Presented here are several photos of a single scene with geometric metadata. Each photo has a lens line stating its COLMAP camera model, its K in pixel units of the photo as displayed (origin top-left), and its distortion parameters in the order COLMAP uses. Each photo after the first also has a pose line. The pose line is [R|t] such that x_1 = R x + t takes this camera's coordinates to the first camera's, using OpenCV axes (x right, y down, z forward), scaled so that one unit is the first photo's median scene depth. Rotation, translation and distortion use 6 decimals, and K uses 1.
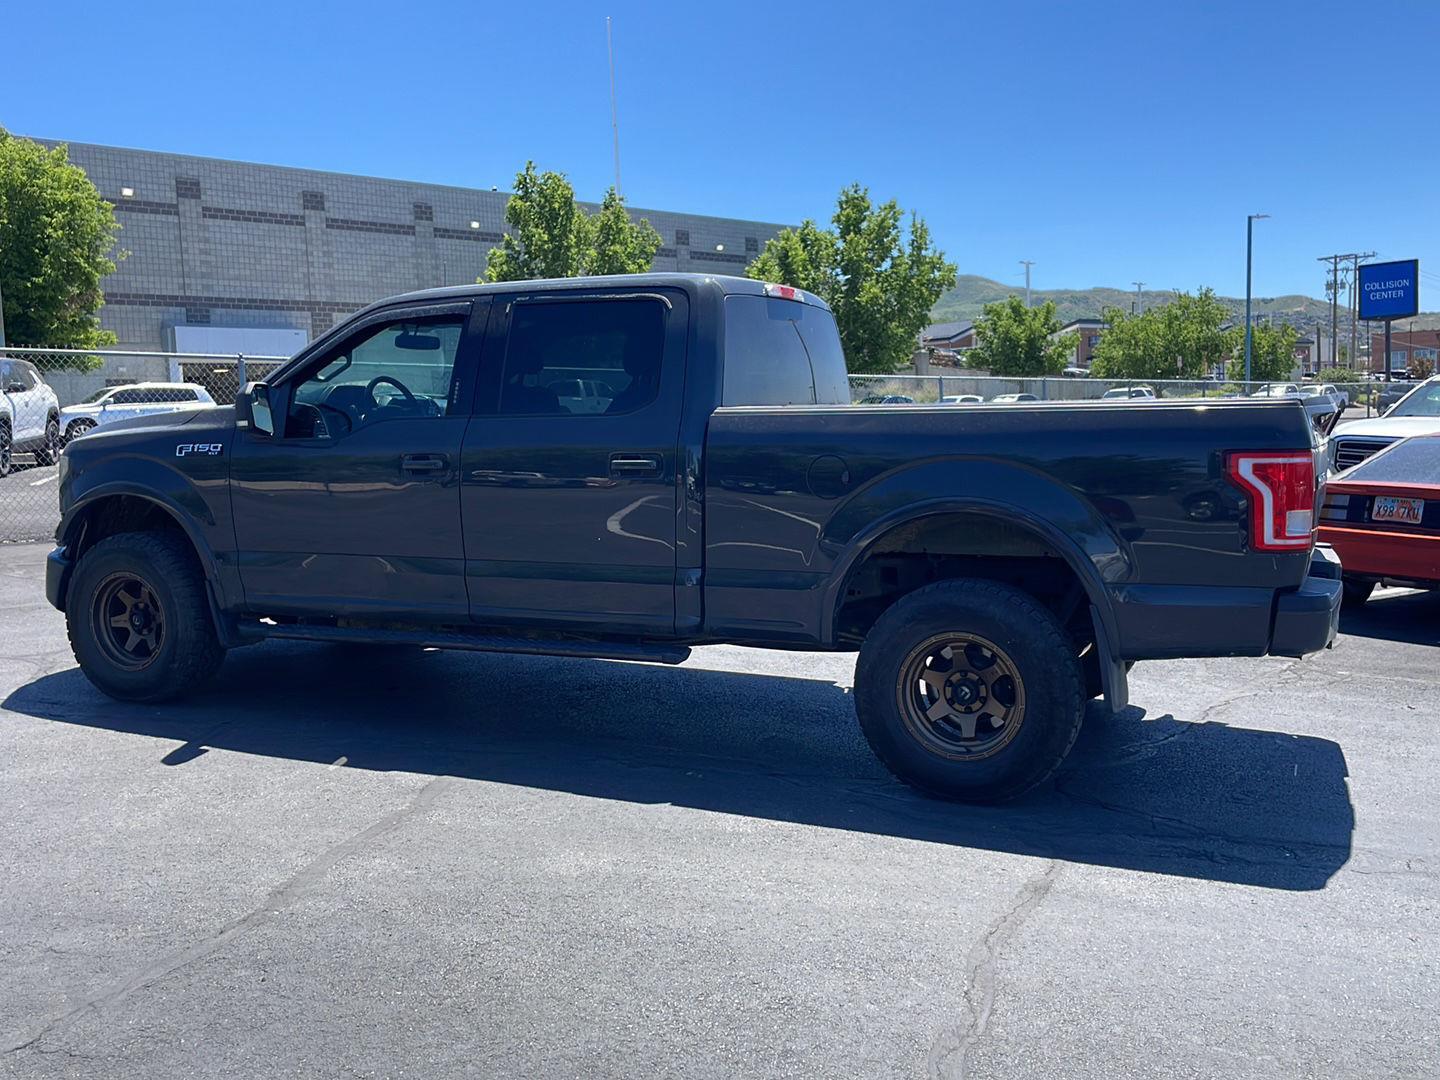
lens RADIAL K [[1403.3, 0, 724.4], [0, 1403.3, 543.7], [0, 0, 1]] dist [0.044140, 0.000000]
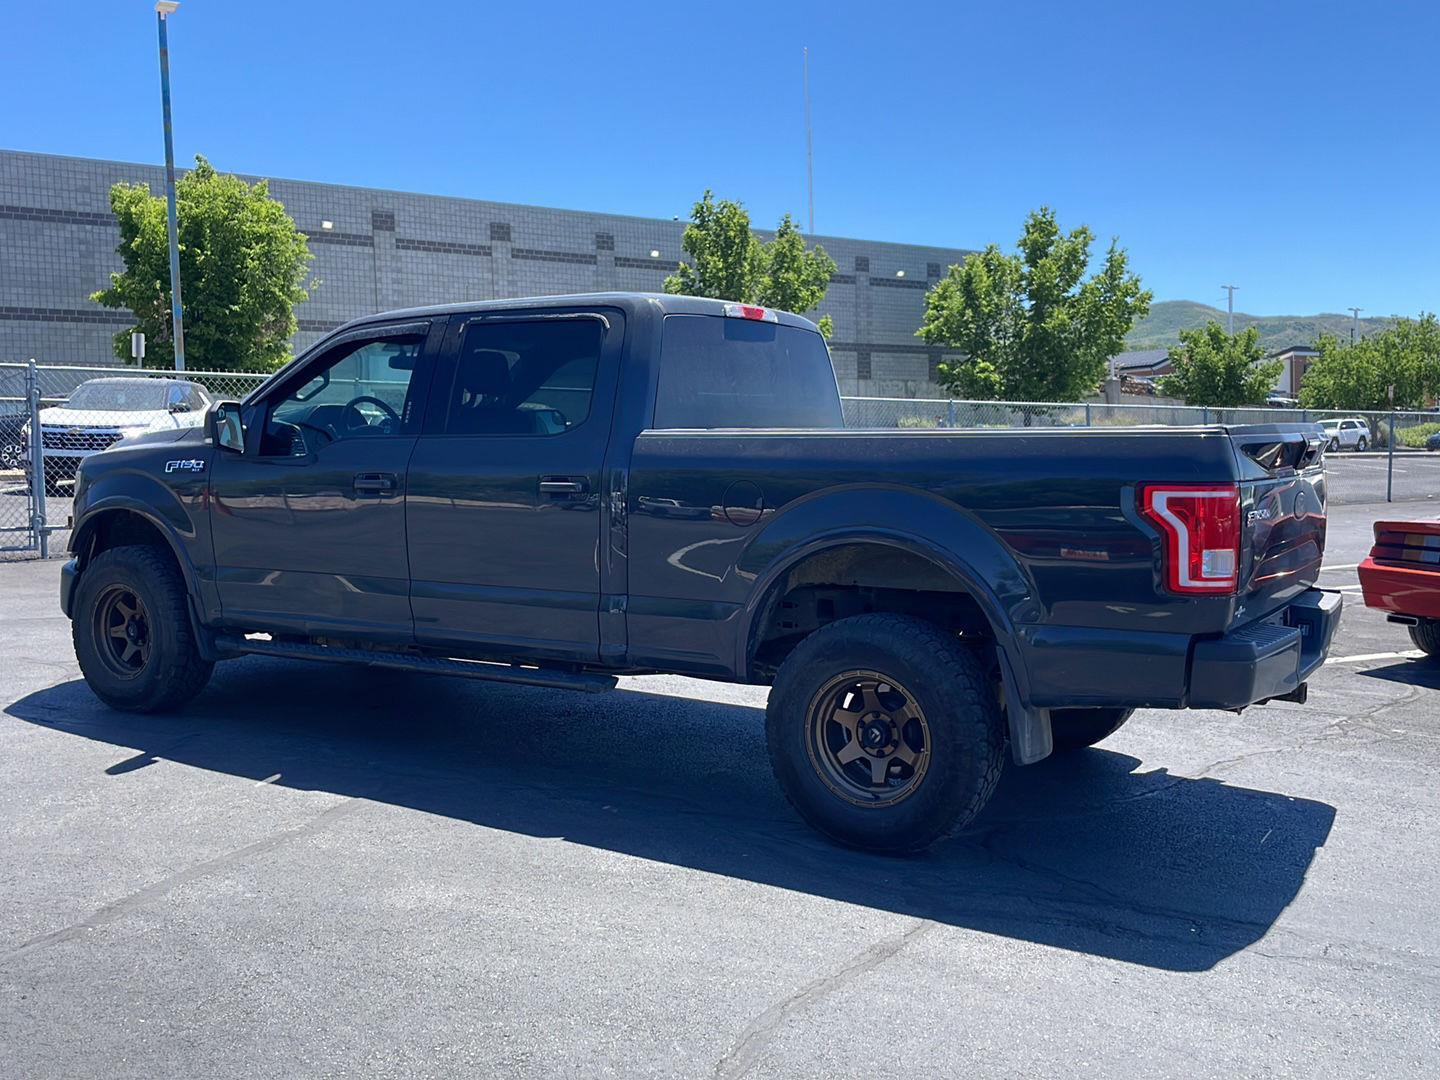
lens RADIAL K [[1403.3, 0, 726.2], [0, 1403.3, 543.4], [0, 0, 1]] dist [0.044140, 0.000000]
pose [[0.989814, 0.022383, -0.140593, 0.158192], [-0.025077, 0.999534, -0.017418, -0.002665], [0.140138, 0.020766, 0.989914, 0.041747]]
